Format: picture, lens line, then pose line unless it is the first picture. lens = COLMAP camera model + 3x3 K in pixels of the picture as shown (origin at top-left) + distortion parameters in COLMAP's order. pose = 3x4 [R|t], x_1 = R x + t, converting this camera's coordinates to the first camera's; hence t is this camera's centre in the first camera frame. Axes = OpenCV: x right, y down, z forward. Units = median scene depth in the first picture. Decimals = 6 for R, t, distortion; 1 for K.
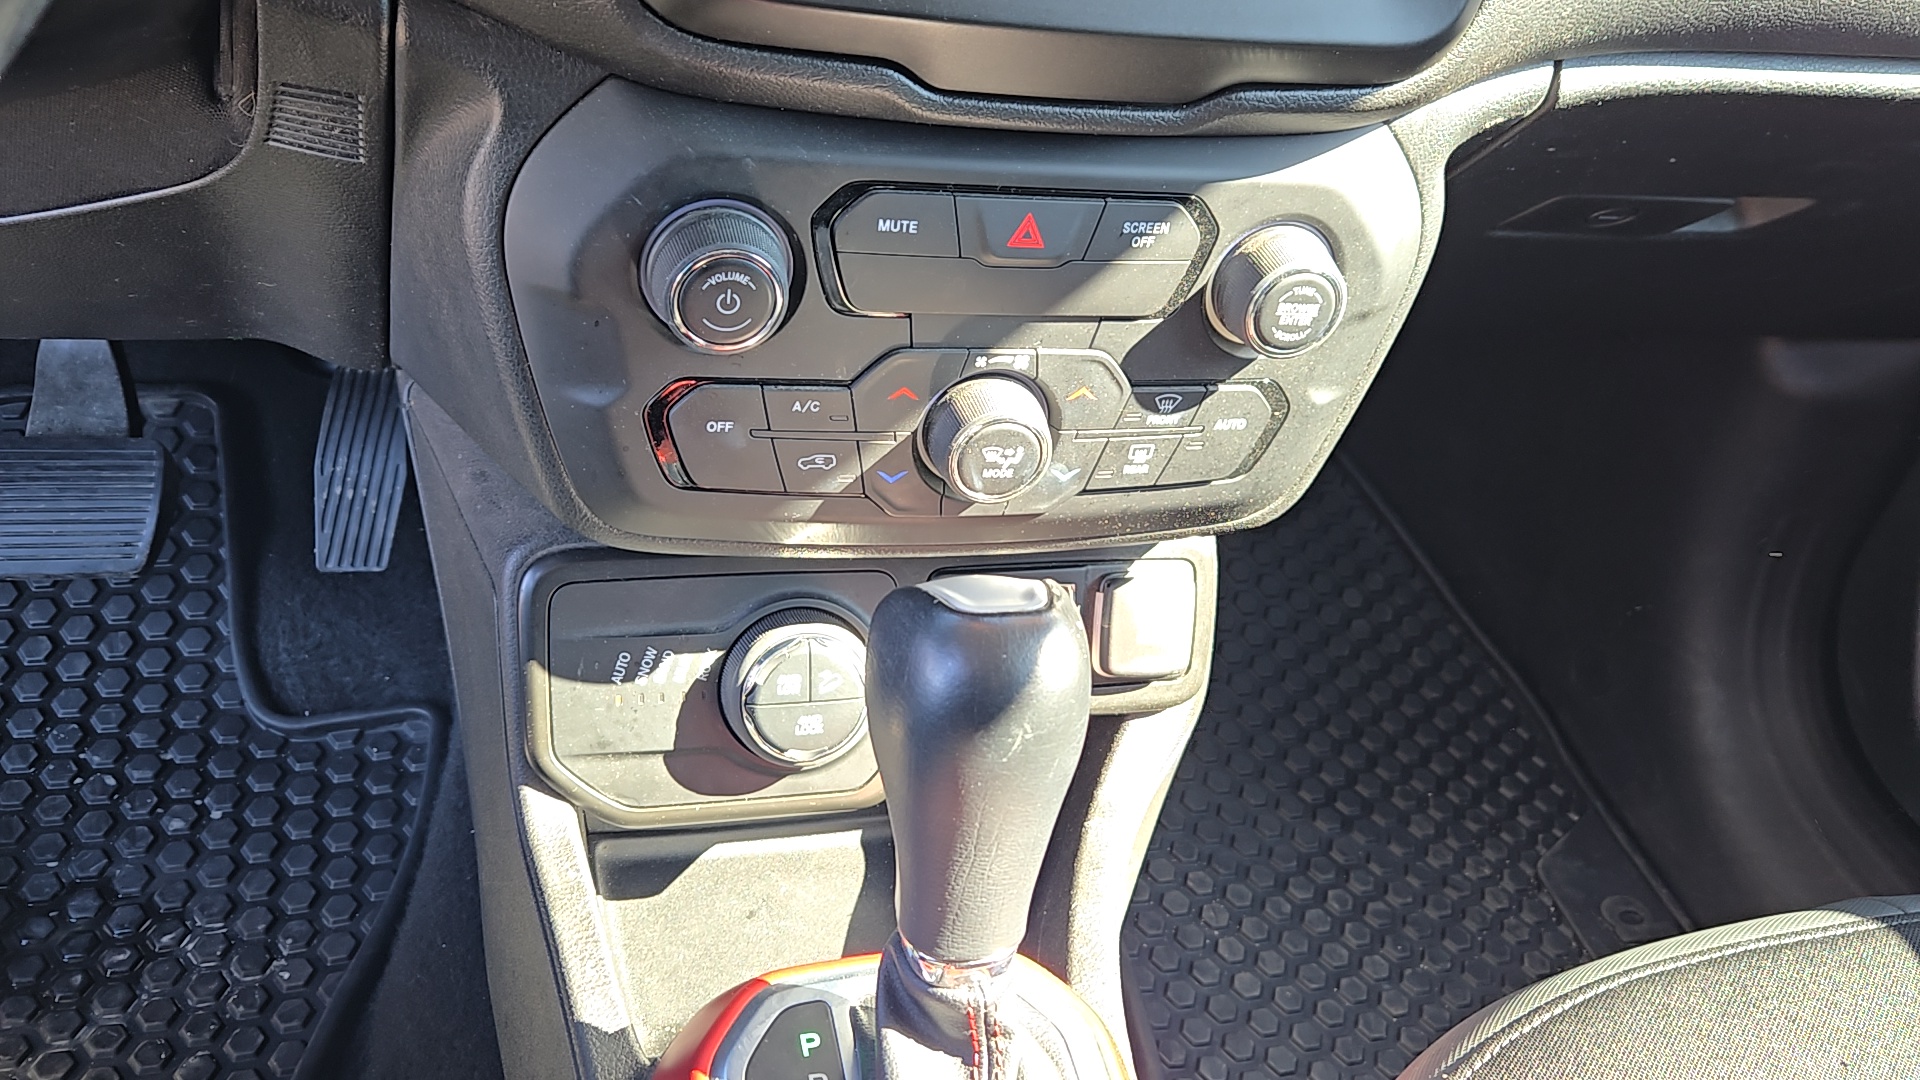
lens RADIAL K [[1615.4, 0, 960.5], [0, 1615.4, 538.0], [0, 0, 1]] dist [0.014476, -0.007424]
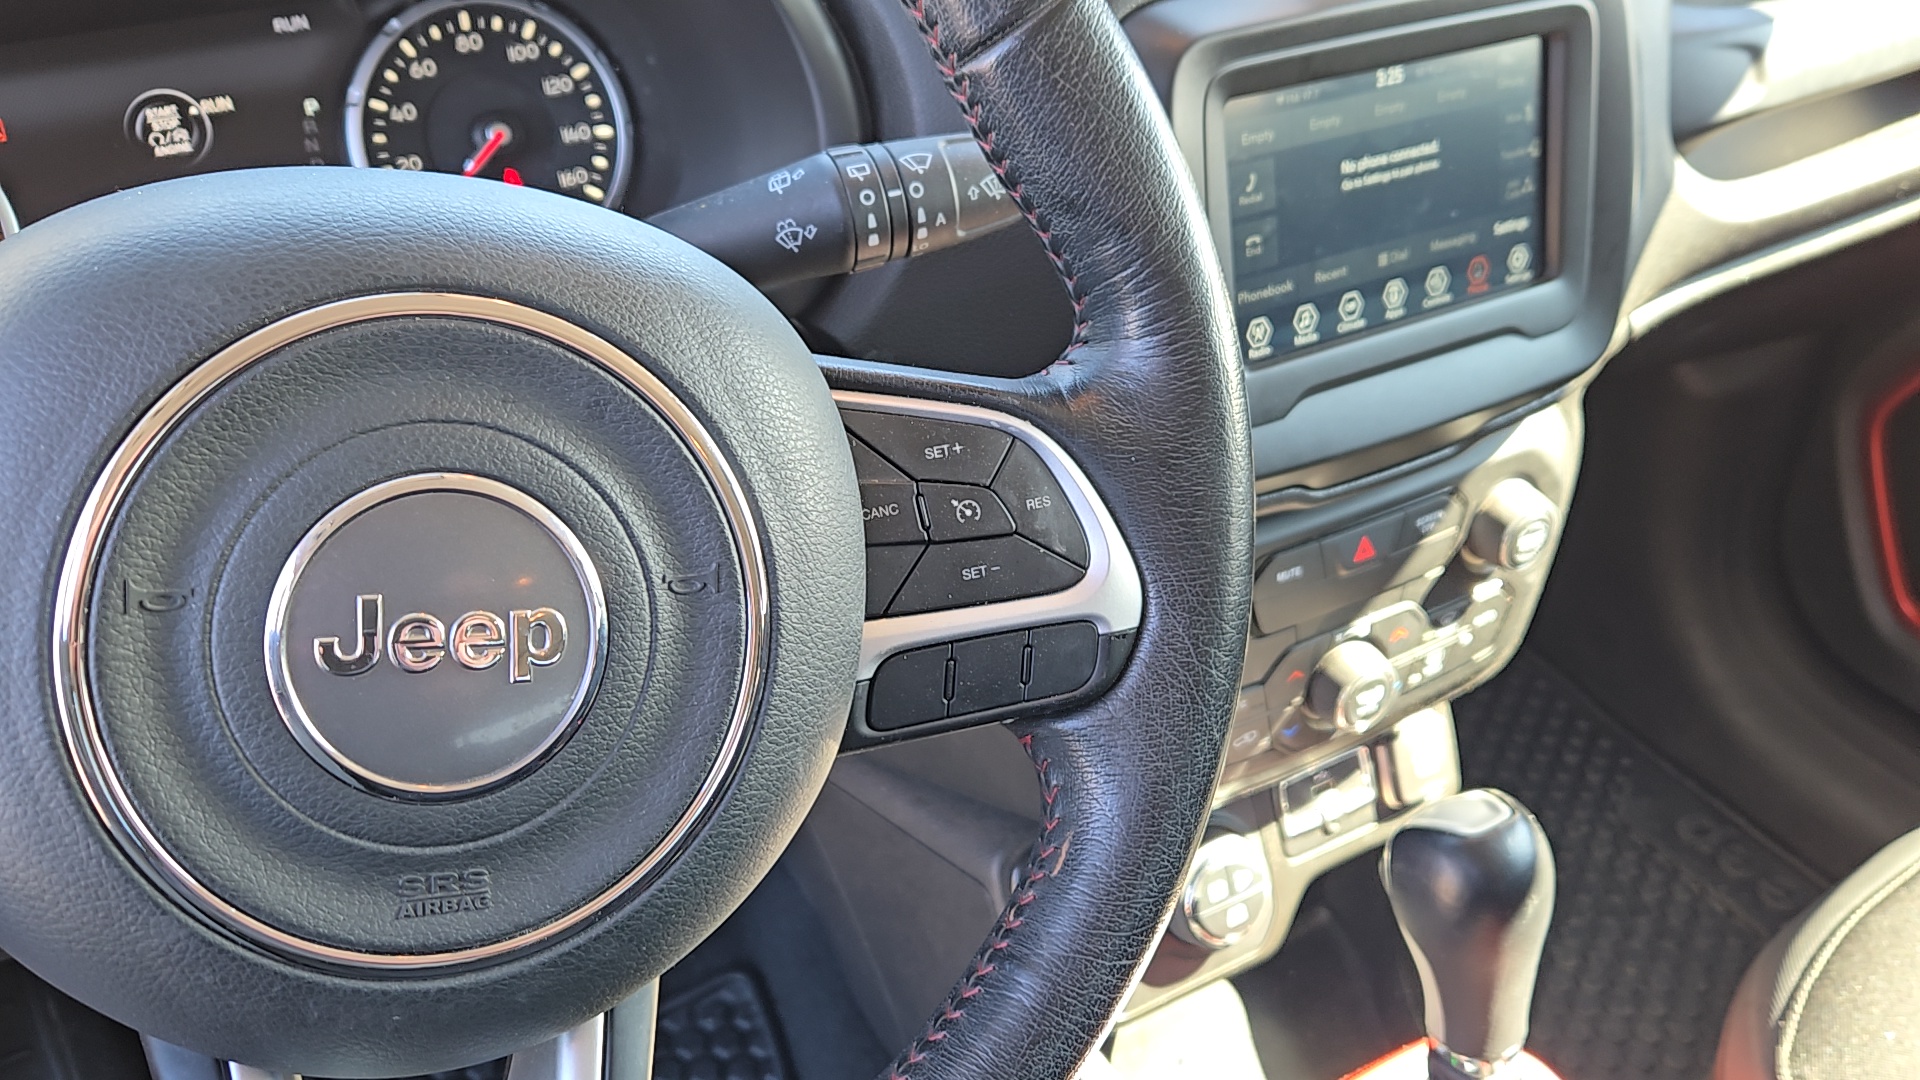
lens RADIAL K [[1631.6, 0, 961.1], [0, 1631.6, 537.4], [0, 0, 1]] dist [-0.001613, -0.002136]
pose [[0.953034, -0.276467, 0.123665, -0.439377], [0.279008, 0.960283, -0.003379, -0.272161], [-0.117819, 0.037724, 0.992318, -0.359414]]
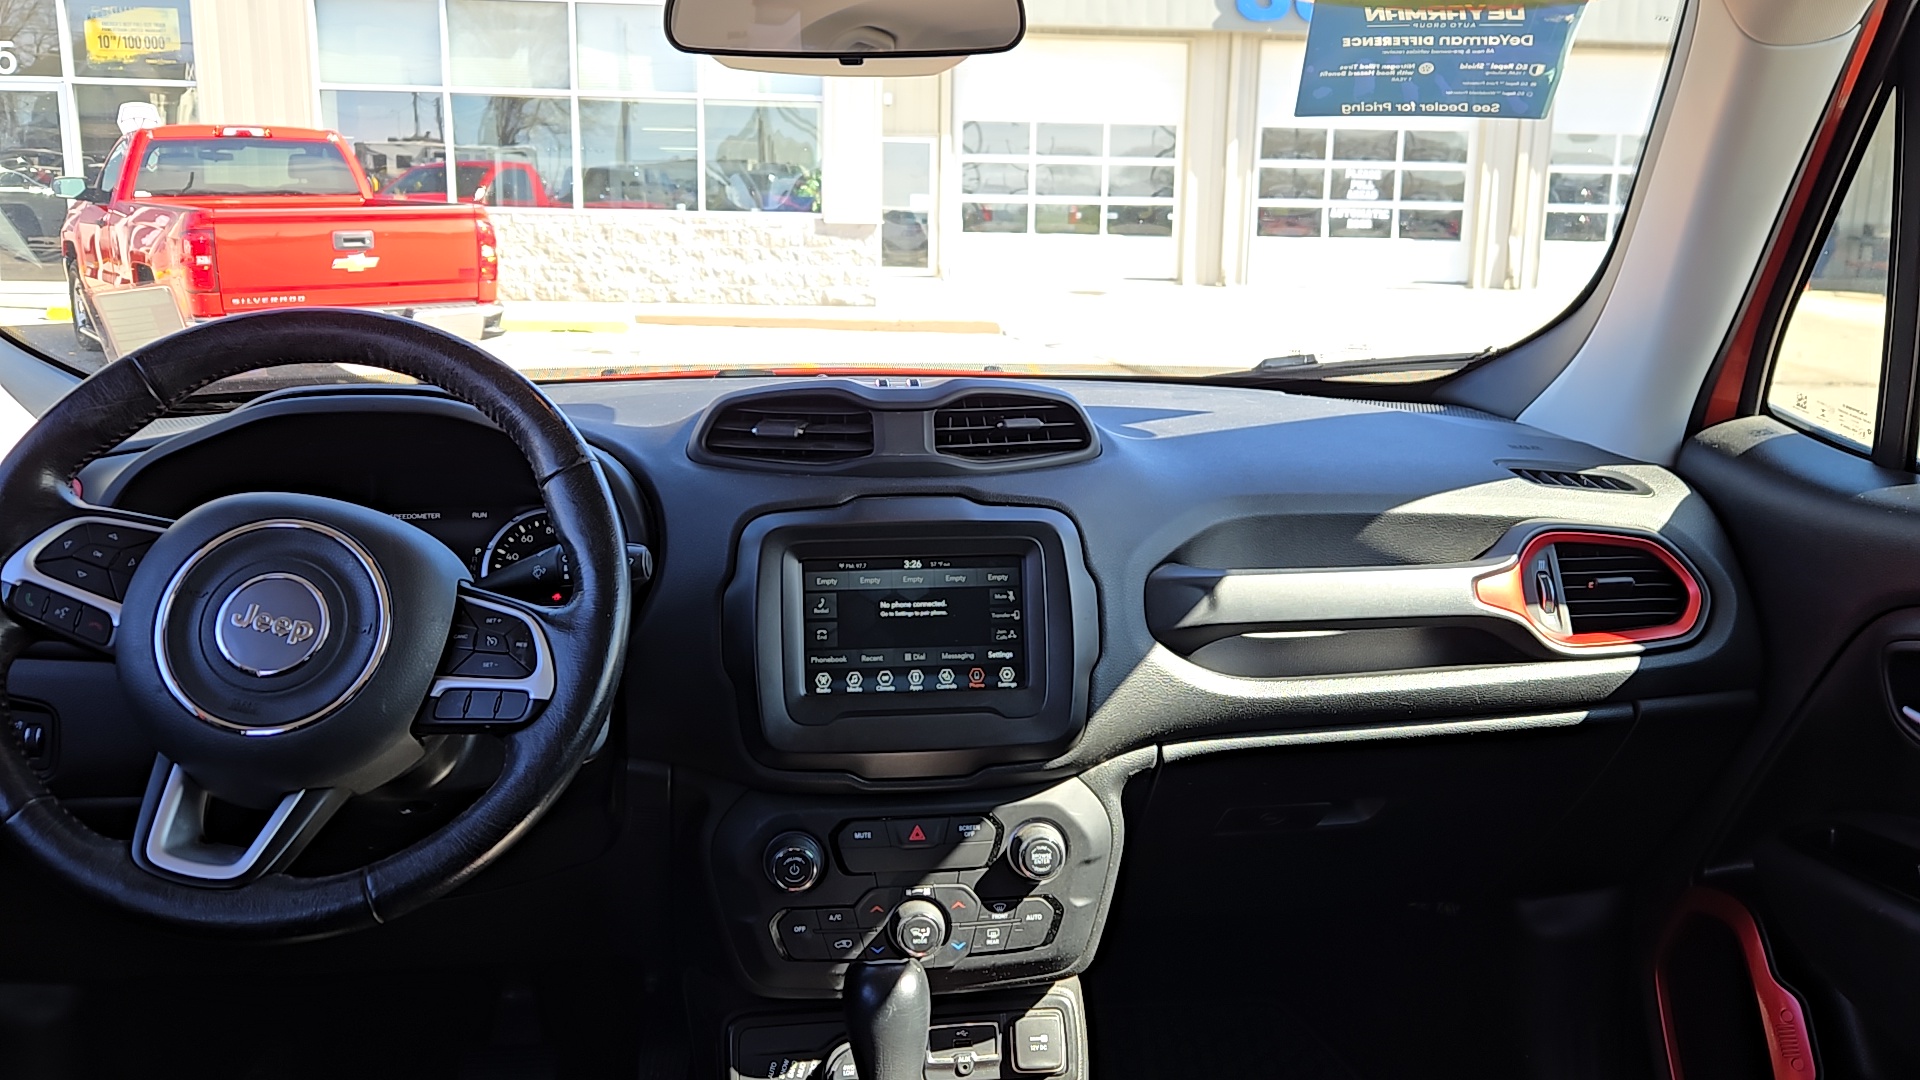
lens RADIAL K [[1615.4, 0, 960.5], [0, 1615.4, 538.0], [0, 0, 1]] dist [0.014476, -0.007424]
pose [[0.977572, -0.141839, -0.155678, 0.511524], [0.052870, 0.880807, -0.470514, 0.532464], [0.203859, 0.451731, 0.868551, -1.224992]]
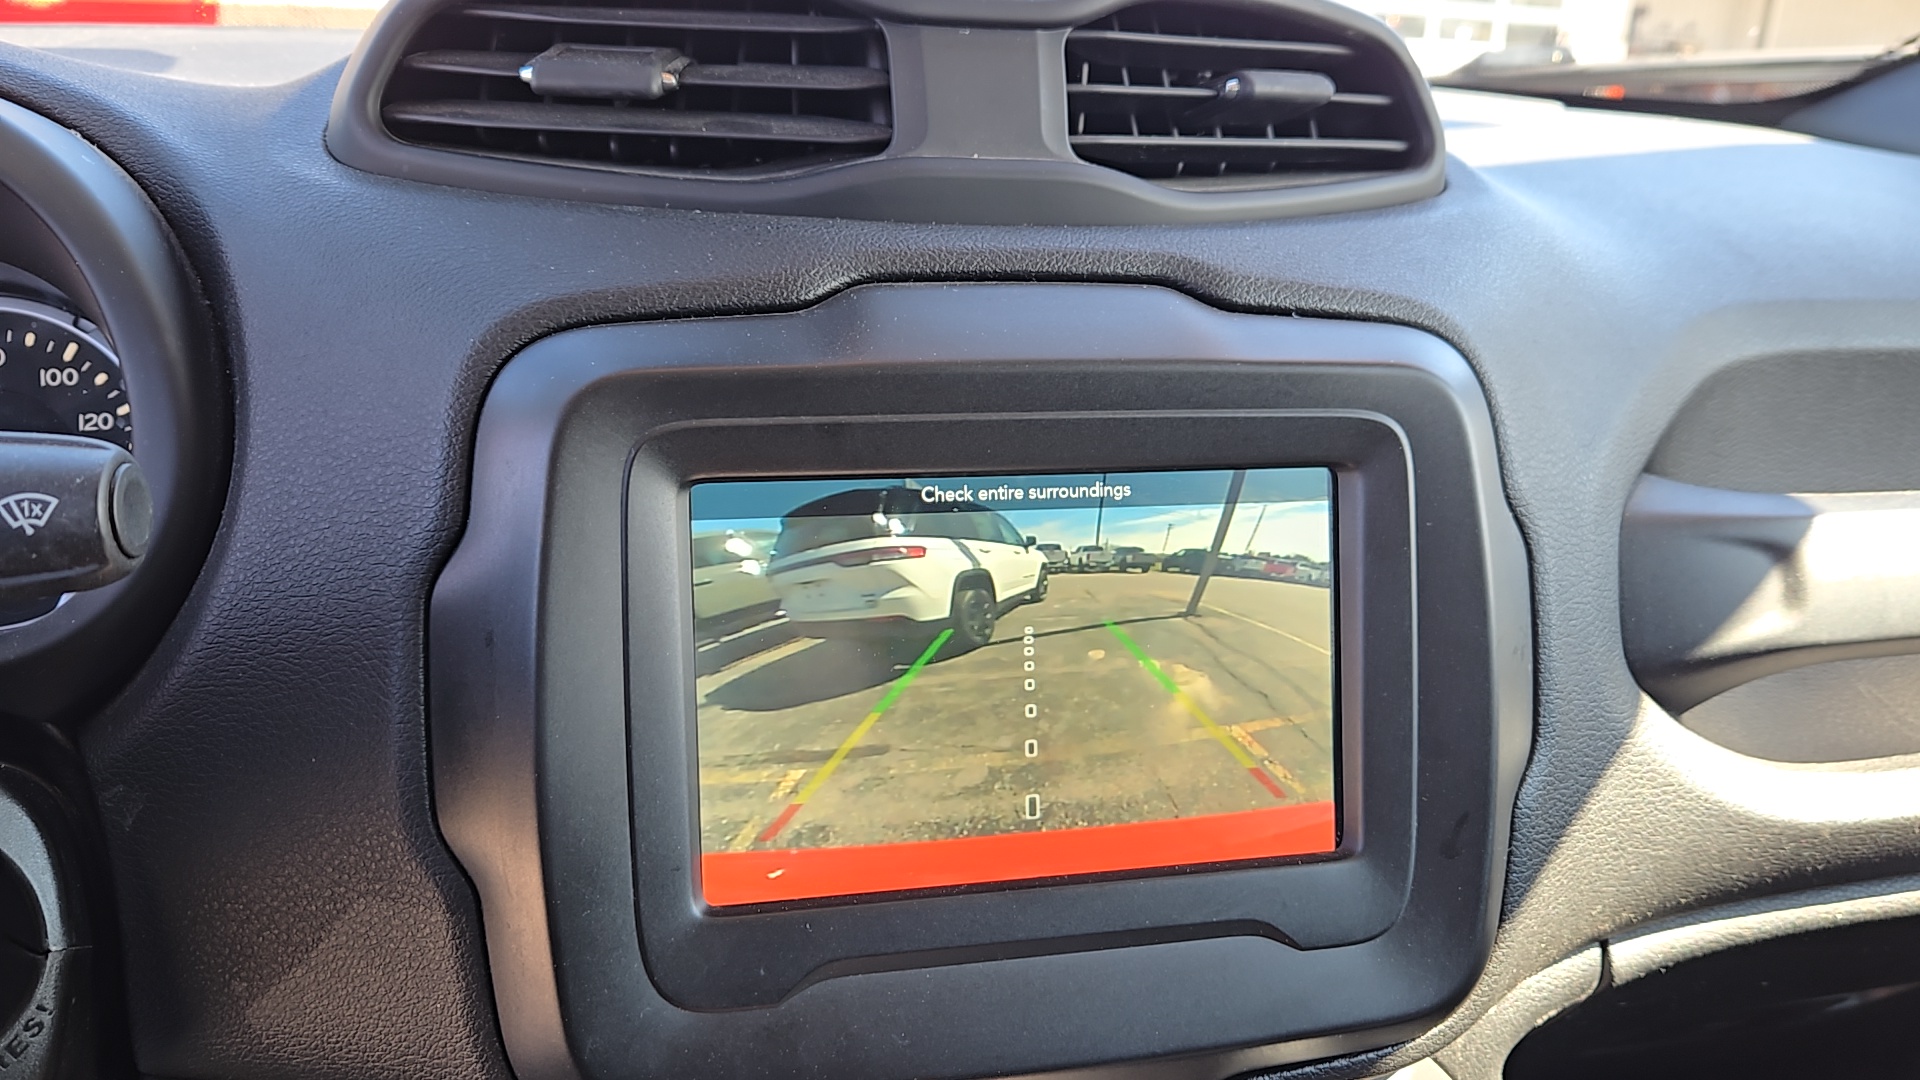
lens RADIAL K [[1631.6, 0, 961.1], [0, 1631.6, 537.4], [0, 0, 1]] dist [-0.001613, -0.002136]
pose [[0.991569, -0.121354, -0.045424, 0.088581], [0.097392, 0.929212, -0.356482, -0.221777], [0.085469, 0.349053, 0.933197, 0.053149]]
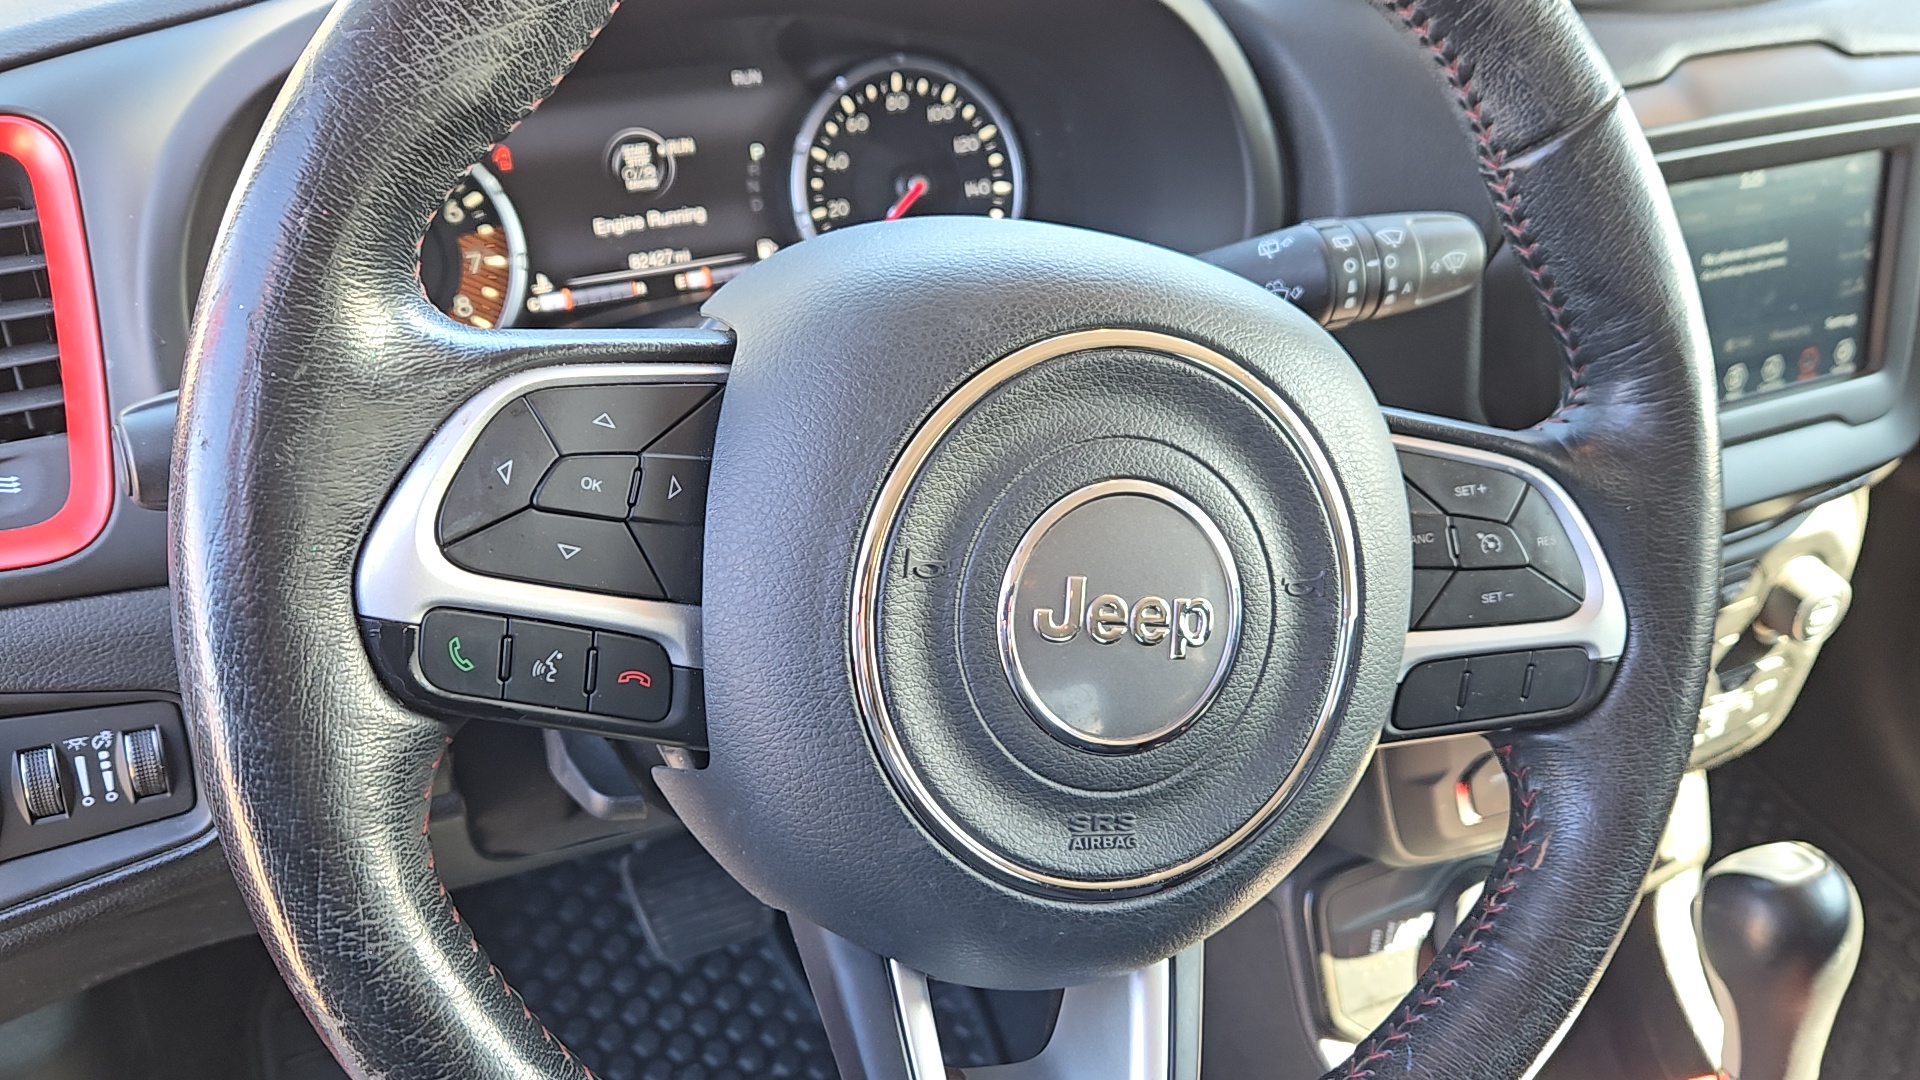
lens RADIAL K [[1631.6, 0, 961.1], [0, 1631.6, 537.4], [0, 0, 1]] dist [-0.001613, -0.002136]
pose [[0.973732, -0.209820, 0.088443, -0.685525], [0.214314, 0.975741, -0.044717, -0.309710], [-0.076915, 0.062497, 0.995077, -0.453564]]
